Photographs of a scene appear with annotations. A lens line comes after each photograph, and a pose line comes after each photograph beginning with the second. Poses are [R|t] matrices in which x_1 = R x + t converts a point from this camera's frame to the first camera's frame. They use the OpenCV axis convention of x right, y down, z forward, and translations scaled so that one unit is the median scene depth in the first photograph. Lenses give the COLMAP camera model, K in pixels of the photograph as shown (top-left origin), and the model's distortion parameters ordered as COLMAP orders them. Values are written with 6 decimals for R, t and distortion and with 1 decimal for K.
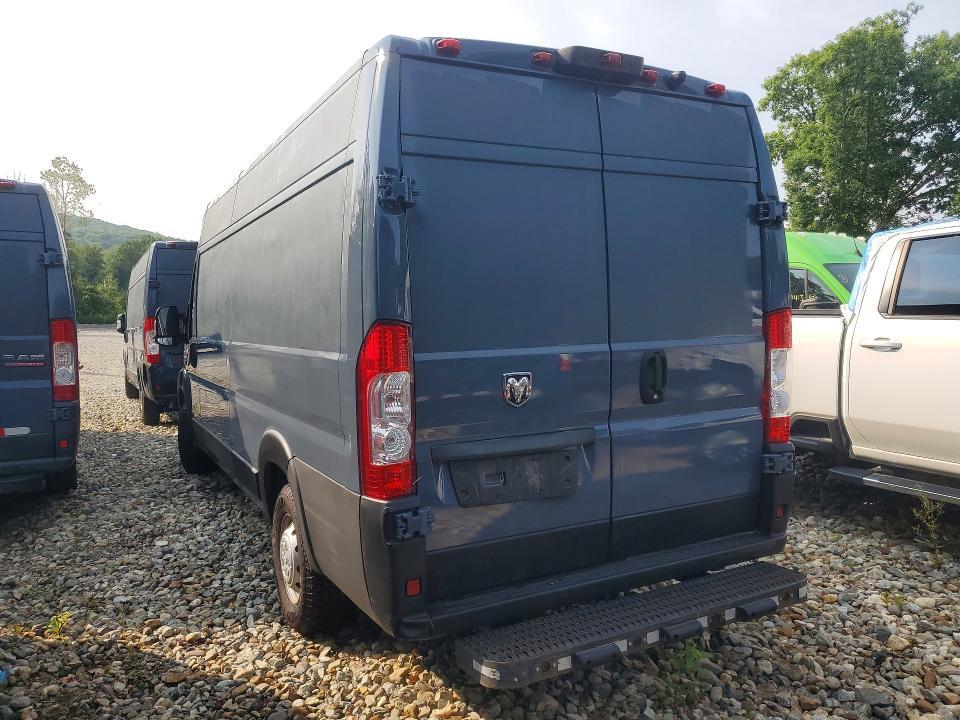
lens RADIAL K [[753.0, 0, 478.6], [0, 753.0, 364.1], [0, 0, 1]] dist [-0.005769, 0.010063]
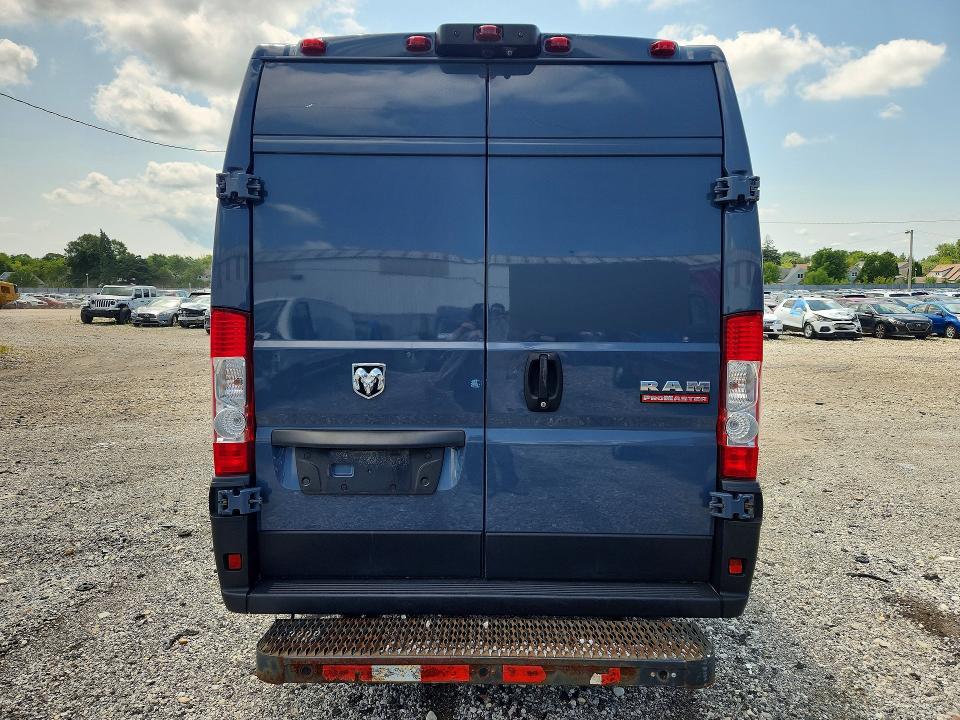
lens RADIAL K [[642.7, 0, 479.4], [0, 642.7, 344.6], [0, 0, 1]] dist [0.041529, -0.003061]
pose [[0.881744, 0.055078, -0.468502, 0.475638], [-0.062327, 0.998056, 0.000030, -0.021036], [0.467593, 0.029174, 0.883462, 0.263425]]
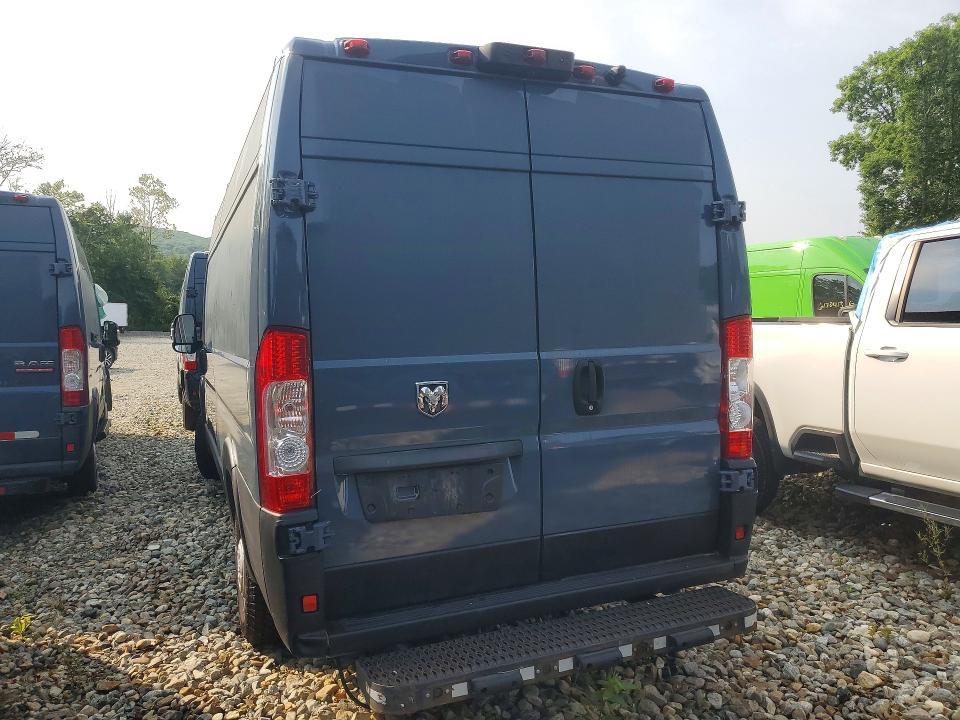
lens RADIAL K [[750.4, 0, 480.0], [0, 750.4, 360.0], [0, 0, 1]] dist [0.007852, -0.005934]
pose [[0.995828, 0.004201, -0.091148, 0.165673], [-0.005668, 0.999858, -0.015841, -0.001394], [0.091069, 0.016292, 0.995711, 0.040708]]
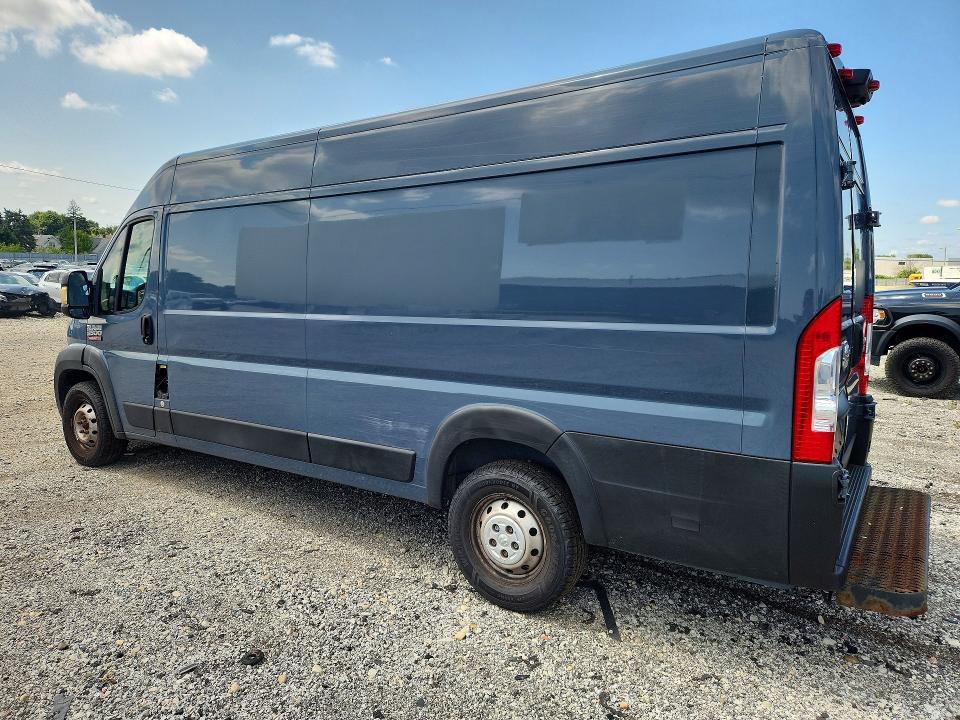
lens RADIAL K [[652.4, 0, 462.7], [0, 652.4, 345.8], [0, 0, 1]] dist [-0.002147, -0.003245]
pose [[0.886213, -0.009361, 0.463184, -0.772238], [0.003570, 0.999904, 0.013377, 0.000358], [-0.463265, -0.010201, 0.886161, 0.319998]]
